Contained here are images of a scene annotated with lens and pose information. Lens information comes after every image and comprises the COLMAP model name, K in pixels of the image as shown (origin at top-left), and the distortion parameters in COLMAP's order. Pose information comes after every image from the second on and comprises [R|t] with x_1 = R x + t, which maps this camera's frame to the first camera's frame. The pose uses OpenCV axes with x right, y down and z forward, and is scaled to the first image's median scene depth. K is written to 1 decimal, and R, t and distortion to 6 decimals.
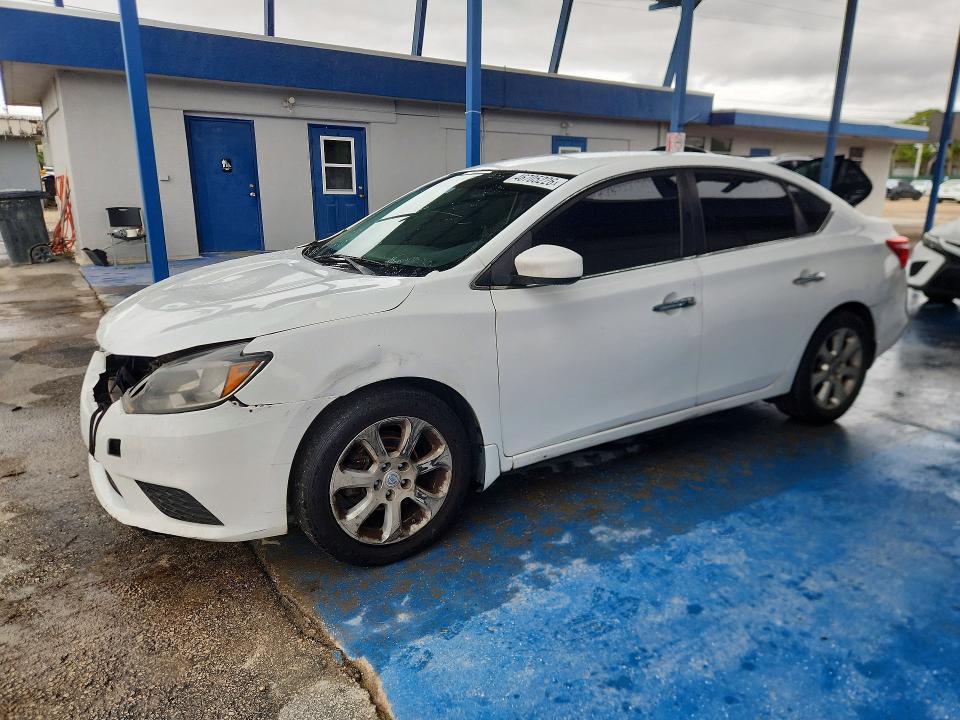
lens RADIAL K [[651.5, 0, 478.9], [0, 651.5, 360.4], [0, 0, 1]] dist [0.008354, -0.008195]
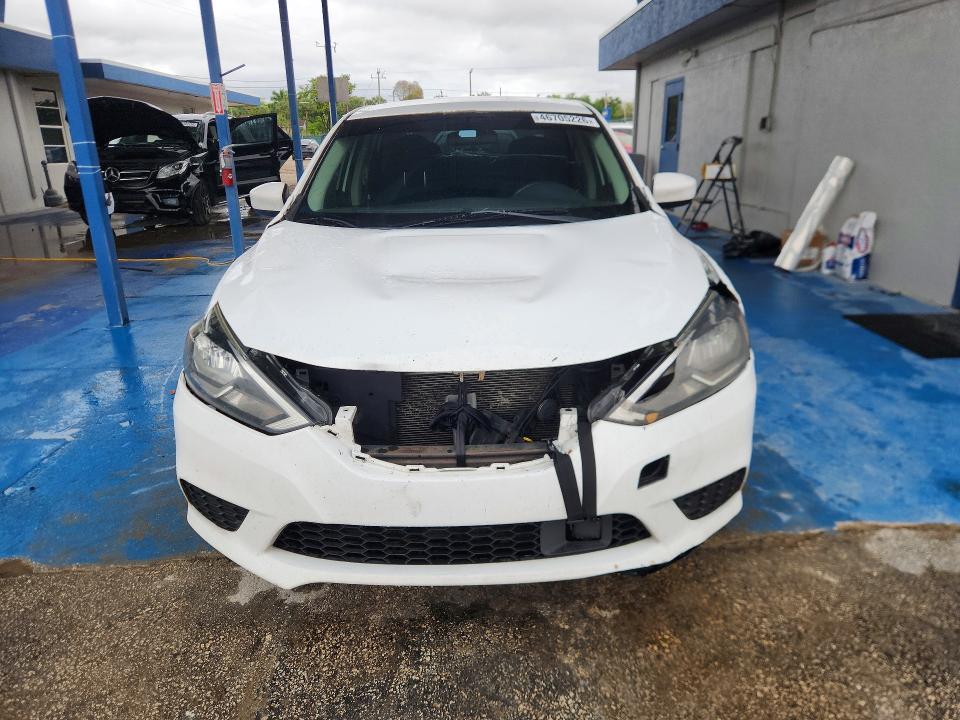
lens RADIAL K [[651.5, 0, 475.7], [0, 651.5, 358.9], [0, 0, 1]] dist [0.008354, -0.008195]
pose [[0.542526, -0.297062, 0.785760, -1.326820], [0.255564, 0.949415, 0.182479, -0.200575], [-0.800220, 0.101812, 0.591001, 0.771266]]
